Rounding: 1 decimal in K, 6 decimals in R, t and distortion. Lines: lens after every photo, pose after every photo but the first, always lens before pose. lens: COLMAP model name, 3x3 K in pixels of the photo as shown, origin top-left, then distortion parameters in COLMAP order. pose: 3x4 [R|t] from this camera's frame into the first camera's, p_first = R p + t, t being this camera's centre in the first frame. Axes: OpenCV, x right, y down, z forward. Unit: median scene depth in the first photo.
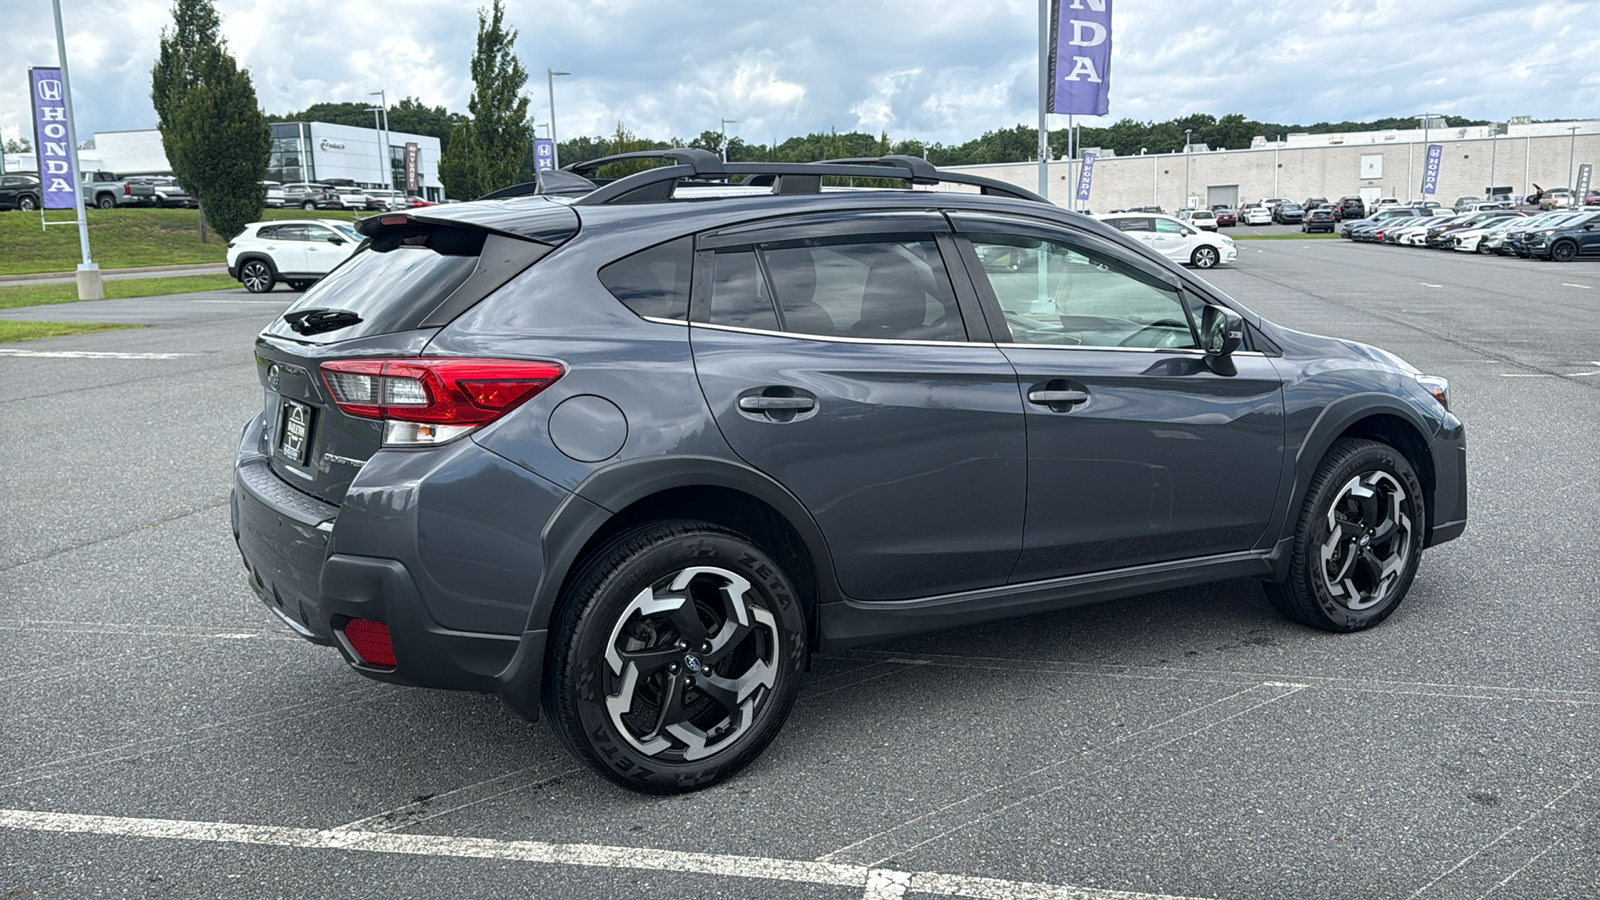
lens RADIAL K [[1372.9, 0, 829.0], [0, 1372.9, 451.8], [0, 0, 1]] dist [0.146557, -0.254796]
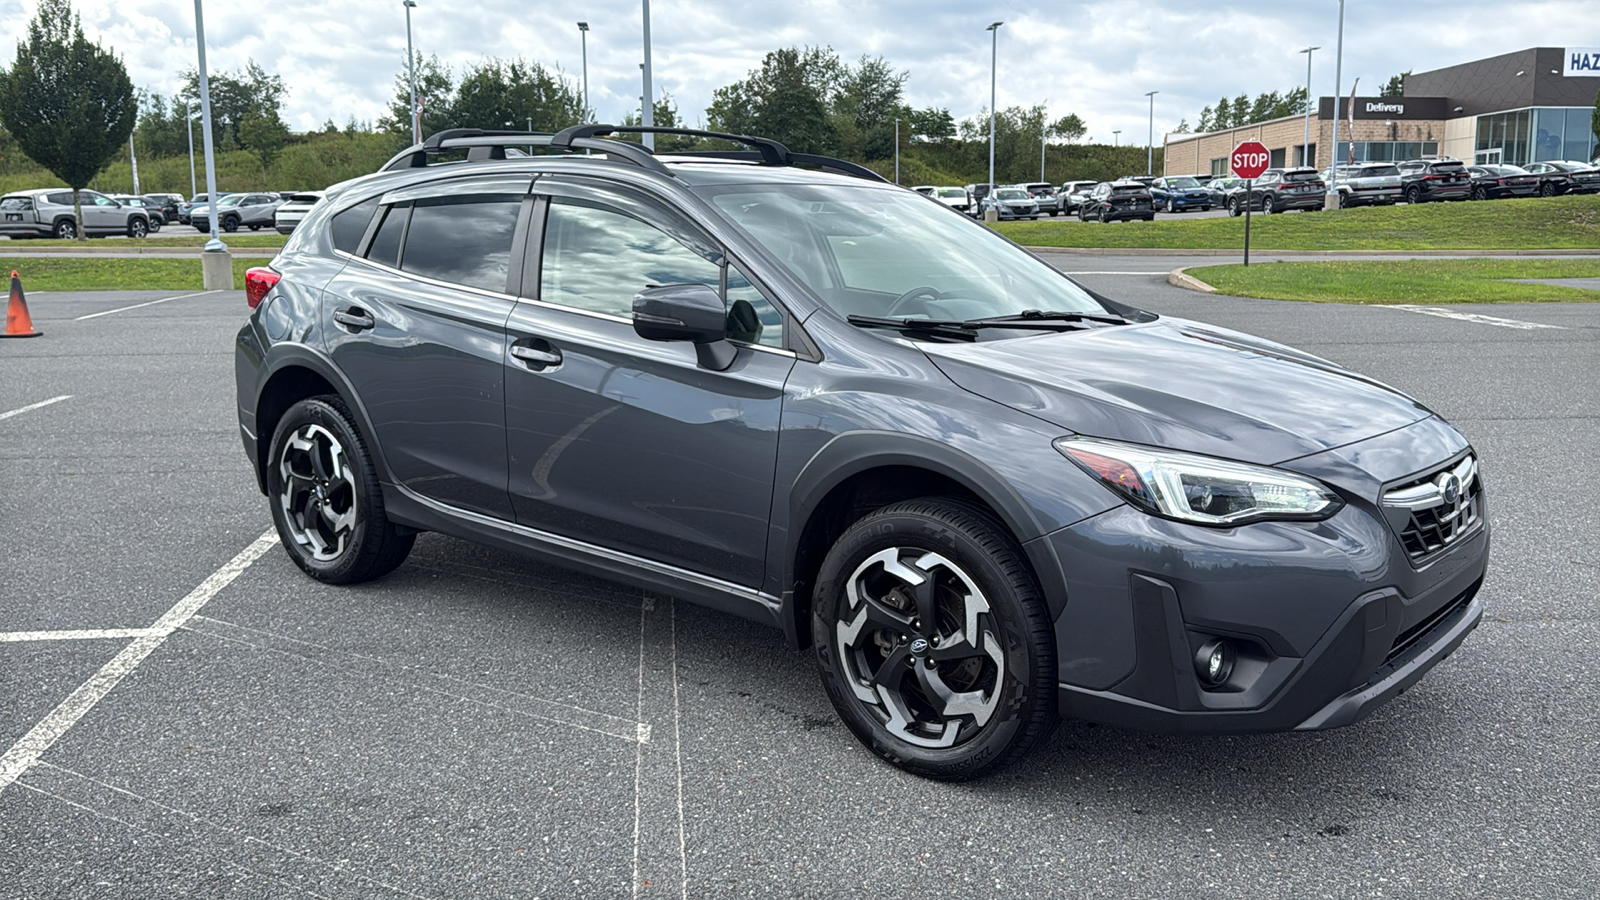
lens RADIAL K [[1372.9, 0, 829.0], [0, 1372.9, 451.8], [0, 0, 1]] dist [0.146557, -0.254796]
pose [[0.302010, 0.176255, -0.936869, 0.992540], [-0.156281, 0.978618, 0.133730, -0.115915], [0.940407, 0.106027, 0.323098, 0.721584]]
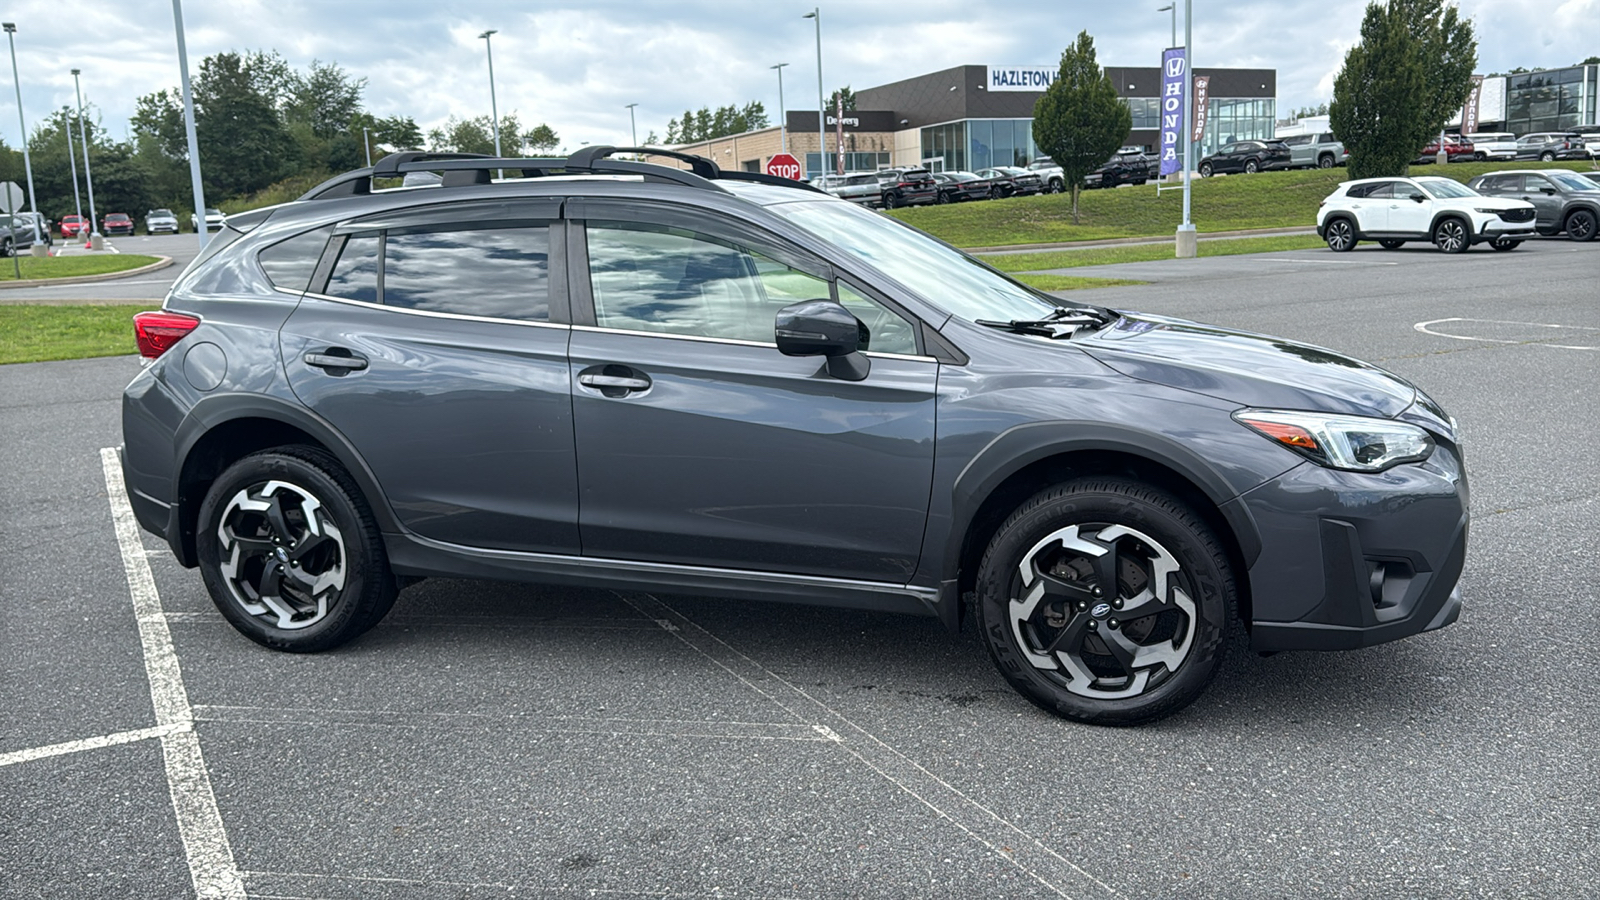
lens RADIAL K [[1372.9, 0, 829.0], [0, 1372.9, 451.8], [0, 0, 1]] dist [0.146557, -0.254796]
pose [[0.634535, 0.124821, -0.762748, 0.860572], [-0.100045, 0.991835, 0.079083, -0.069887], [0.766392, 0.026128, 0.641842, 0.384578]]
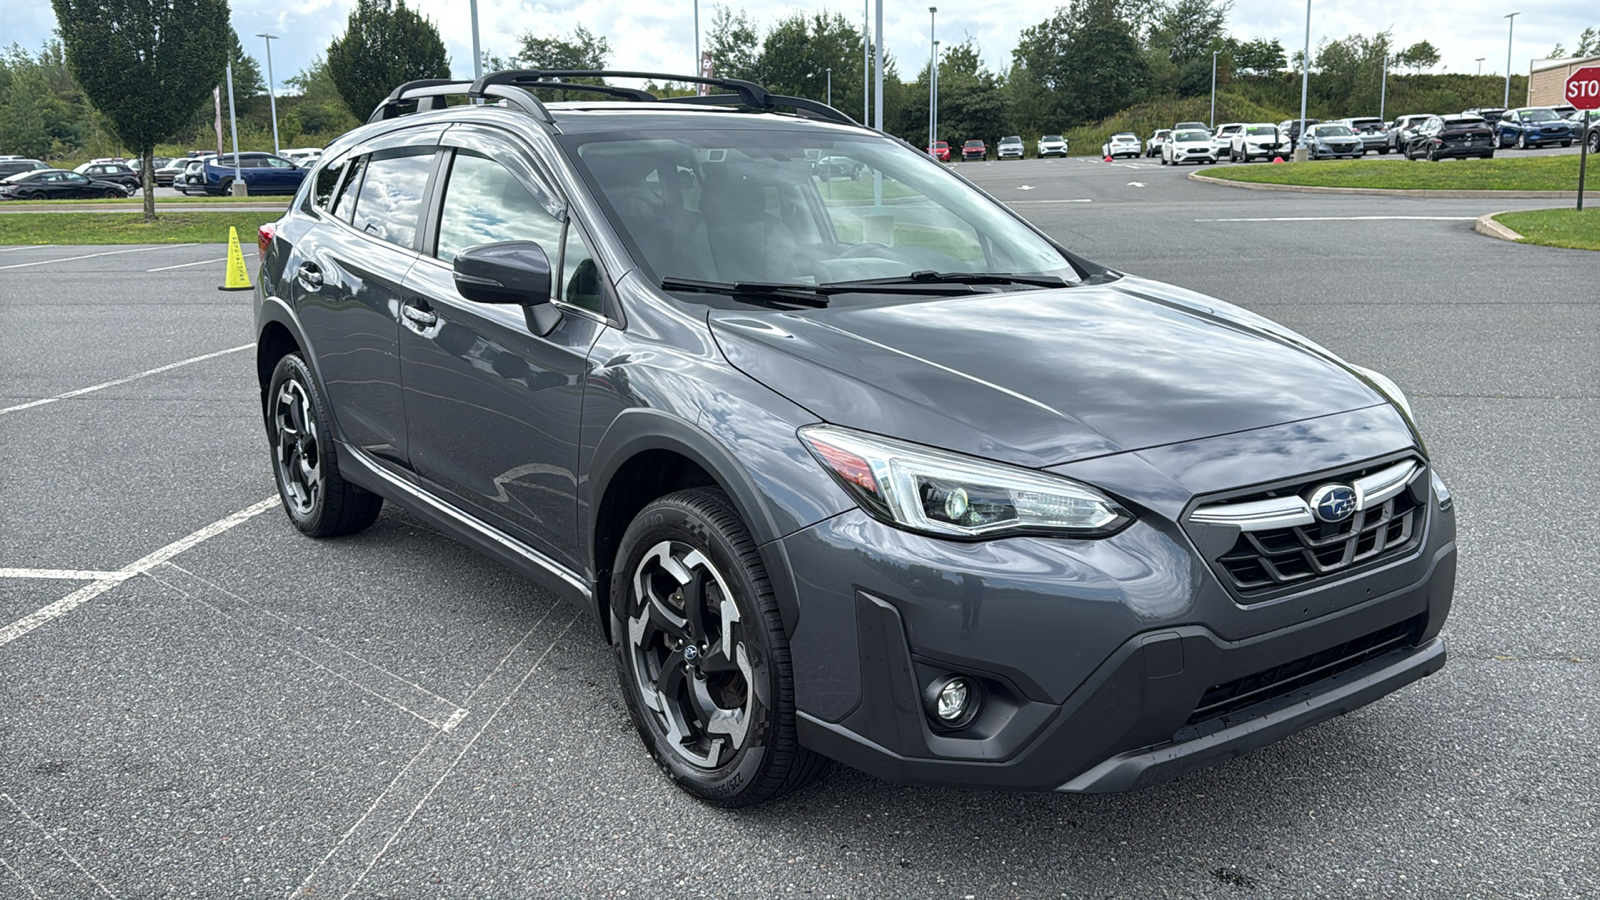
lens RADIAL K [[1380.6, 0, 777.3], [0, 1380.6, 454.4], [0, 0, 1]] dist [0.130155, -0.249265]
pose [[0.048677, 0.218169, -0.974696, 0.960521], [-0.144923, 0.967069, 0.209224, -0.154995], [0.988245, 0.131072, 0.078692, 0.973087]]
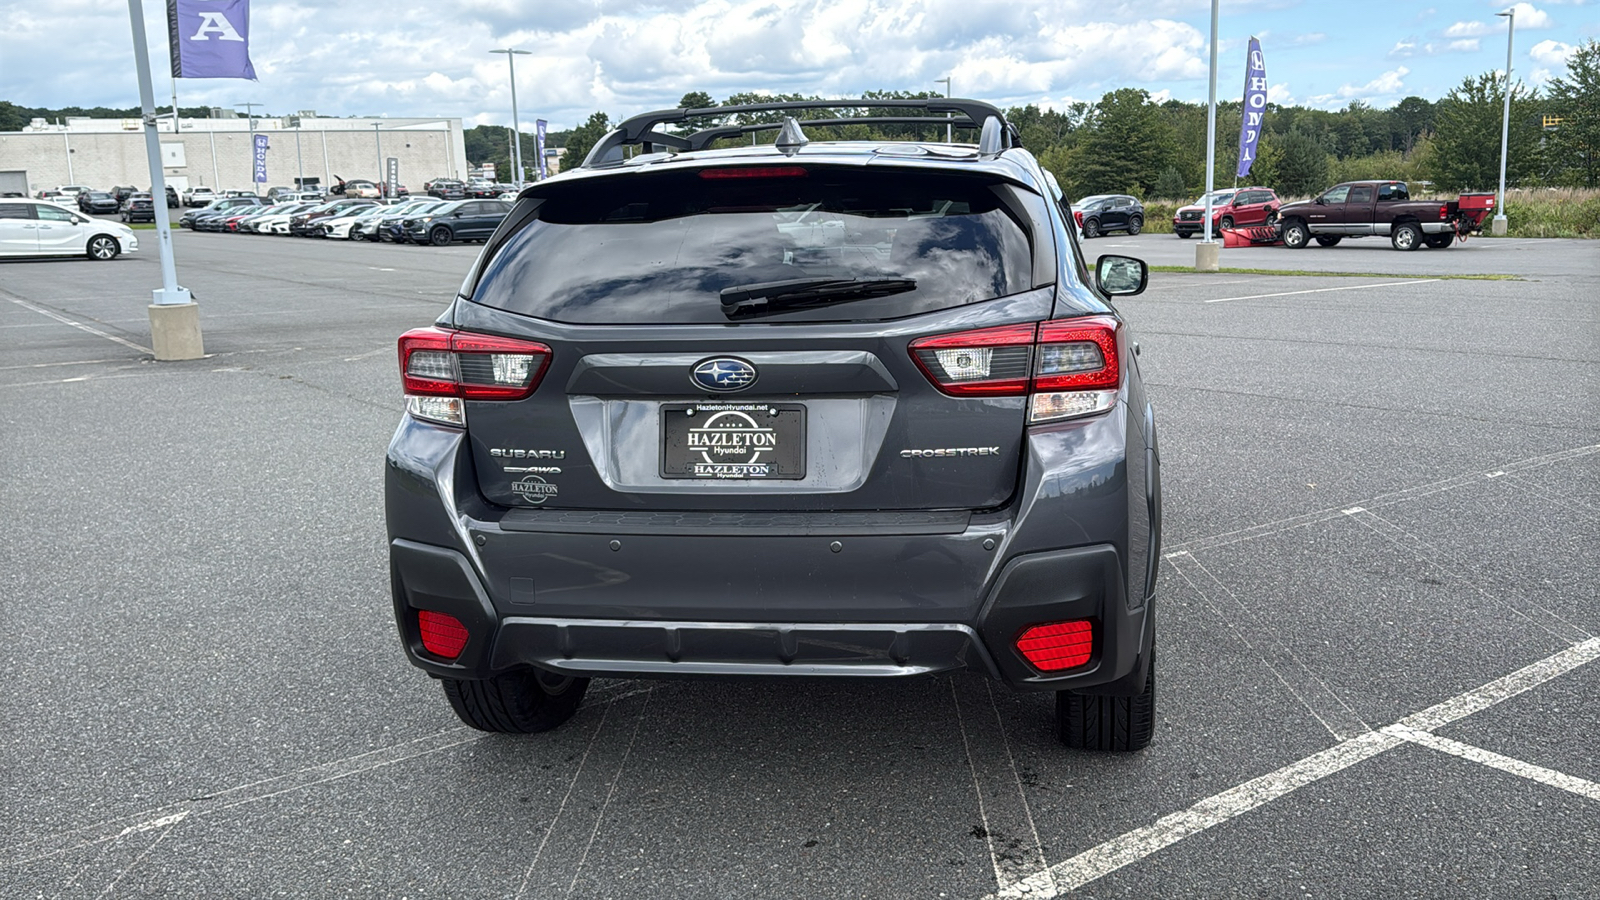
lens RADIAL K [[1370.6, 0, 843.7], [0, 1370.6, 411.1], [0, 0, 1]] dist [0.142301, -0.261029]
pose [[0.669645, -0.114081, 0.733867, -0.678539], [0.129768, 0.990904, 0.035626, -0.038319], [-0.731256, 0.071375, 0.678358, 0.326187]]
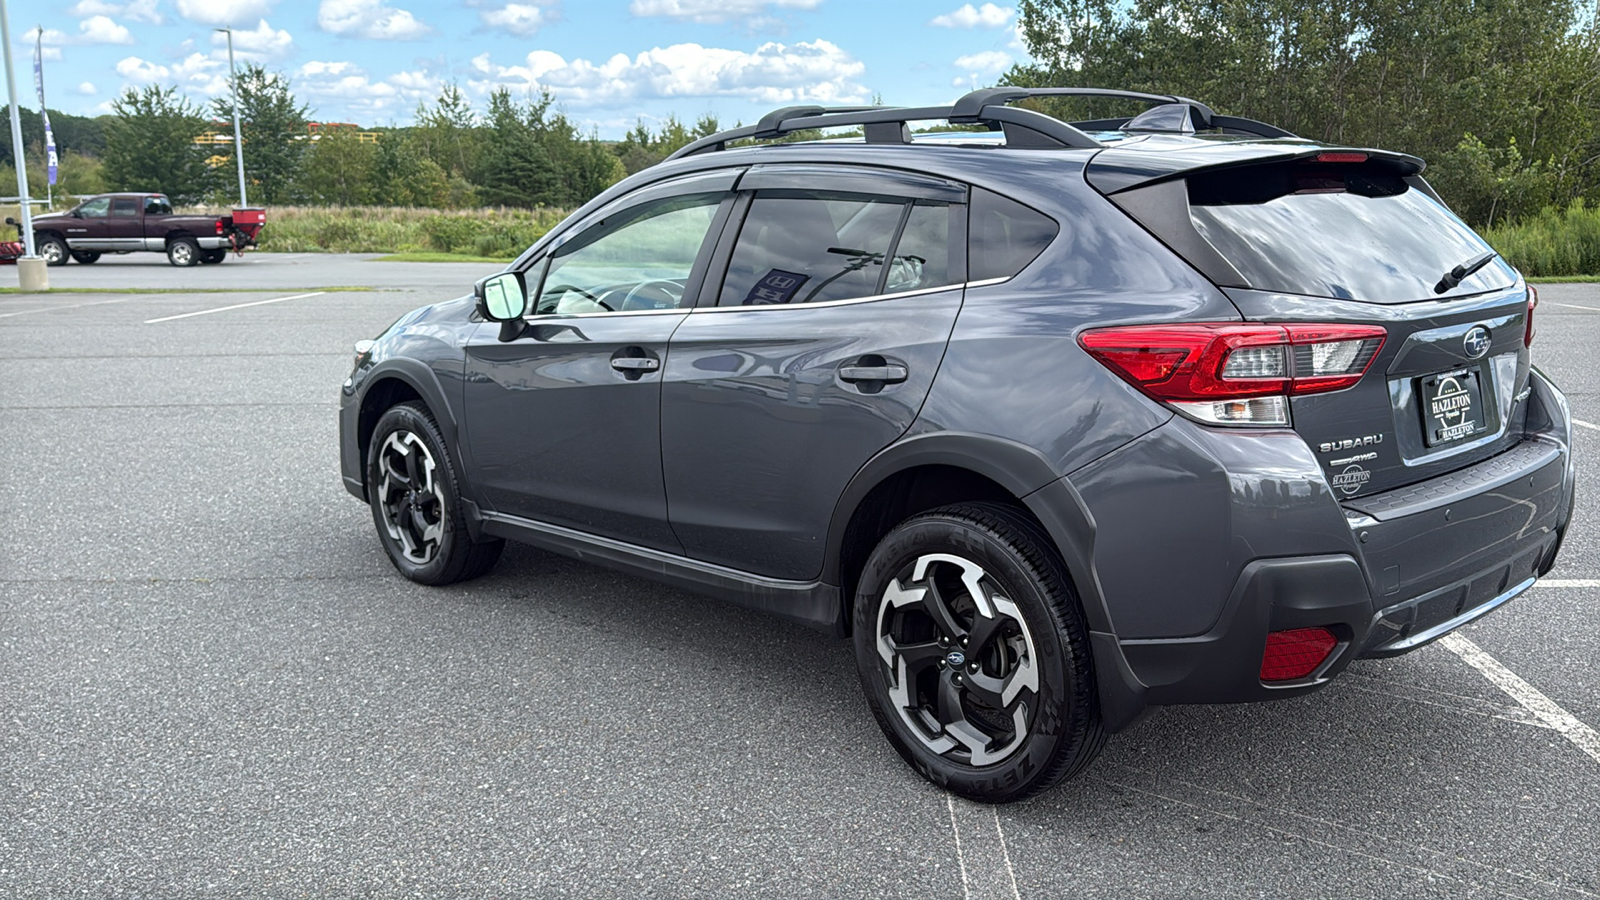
lens RADIAL K [[1366.5, 0, 845.5], [0, 1366.5, 437.8], [0, 0, 1]] dist [0.131475, -0.218541]
pose [[-0.185203, -0.154550, 0.970471, -0.857106], [0.161655, 0.969311, 0.185215, -0.159722], [-0.969313, 0.191183, -0.154535, 1.122474]]
